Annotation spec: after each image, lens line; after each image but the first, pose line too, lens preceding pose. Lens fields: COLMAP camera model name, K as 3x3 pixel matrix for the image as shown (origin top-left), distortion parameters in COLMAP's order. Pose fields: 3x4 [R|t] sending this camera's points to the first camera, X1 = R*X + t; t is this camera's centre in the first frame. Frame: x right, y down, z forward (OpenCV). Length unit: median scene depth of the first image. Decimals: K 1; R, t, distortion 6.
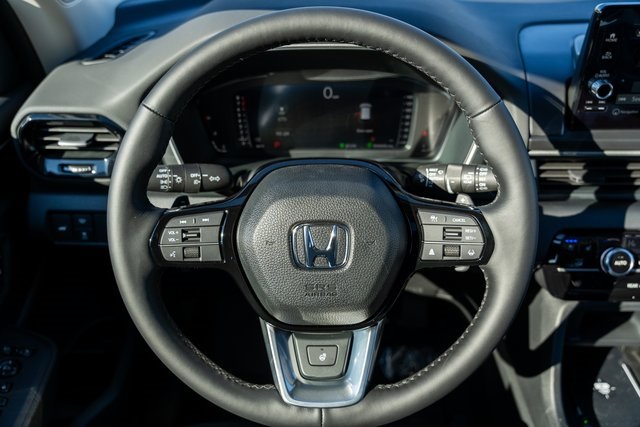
lens RADIAL K [[589.2, 0, 321.0], [0, 589.2, 215.6], [0, 0, 1]] dist [0.001989, 0.000000]
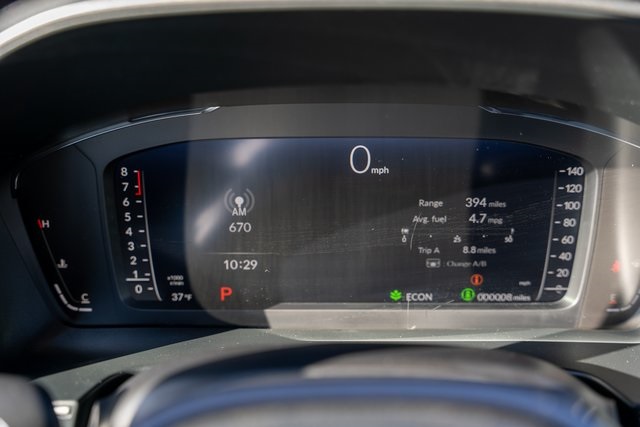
lens RADIAL K [[884.7, 0, 319.8], [0, 884.7, 213.9], [0, 0, 1]] dist [-0.034738, 0.000000]
pose [[0.999647, 0.002044, -0.026505, 0.000796], [-0.007119, 0.981210, -0.192810, -0.061356], [0.025613, 0.192930, 0.980878, 0.432185]]
